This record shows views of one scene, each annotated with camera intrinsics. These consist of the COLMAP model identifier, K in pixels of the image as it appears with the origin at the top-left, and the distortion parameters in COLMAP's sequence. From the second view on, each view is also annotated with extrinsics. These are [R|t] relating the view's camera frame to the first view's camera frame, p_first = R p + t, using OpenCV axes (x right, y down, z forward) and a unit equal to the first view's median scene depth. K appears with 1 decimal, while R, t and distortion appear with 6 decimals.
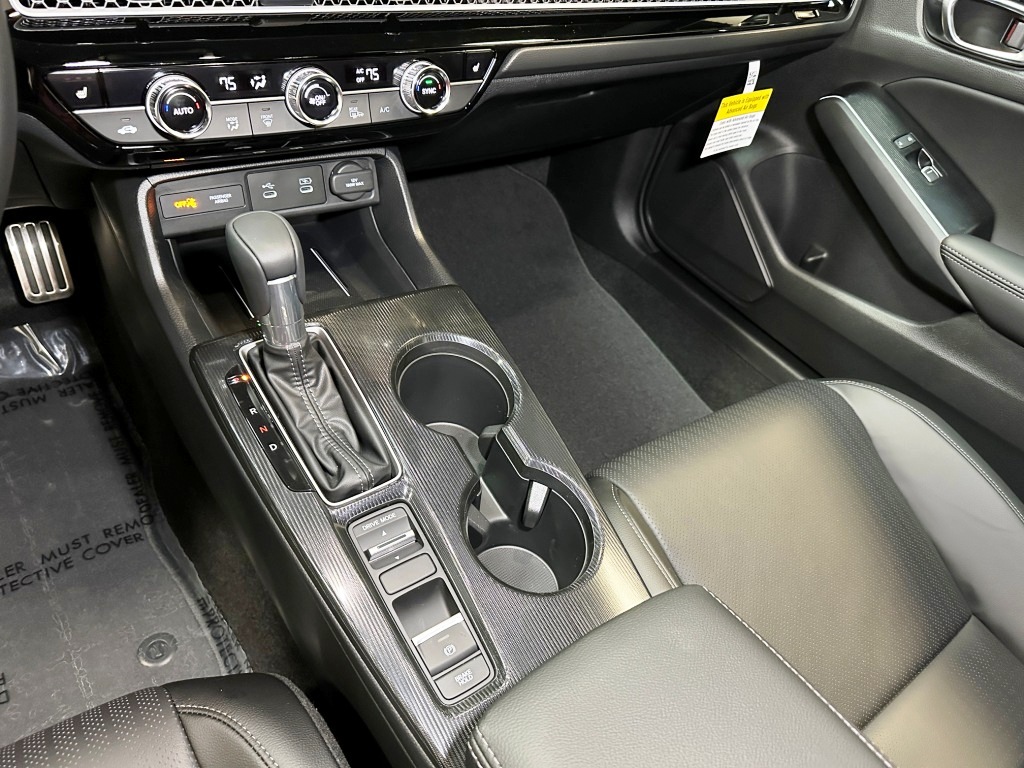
lens RADIAL K [[814.4, 0, 512.0], [0, 814.4, 384.6], [0, 0, 1]] dist [0.015432, -0.018913]
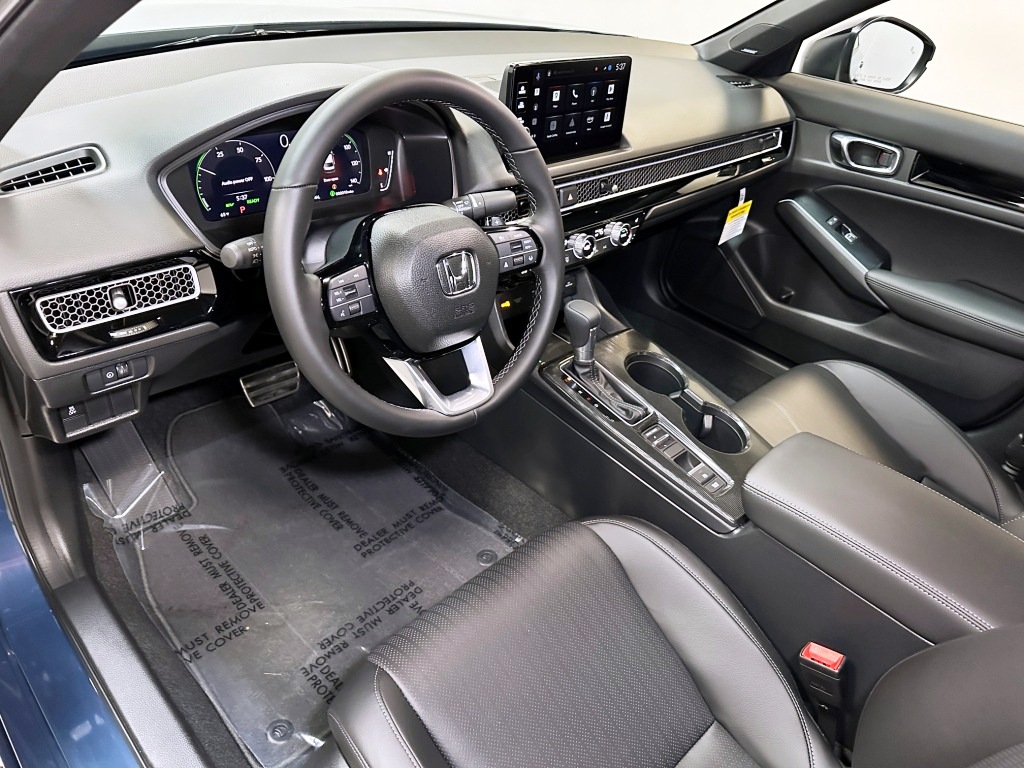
lens RADIAL K [[814.4, 0, 510.8], [0, 814.4, 383.7], [0, 0, 1]] dist [0.015432, -0.018913]
pose [[0.986729, -0.138461, 0.084815, -0.383299], [0.146364, 0.984622, -0.095383, 0.105094], [-0.070303, 0.106531, 0.991821, -0.624338]]
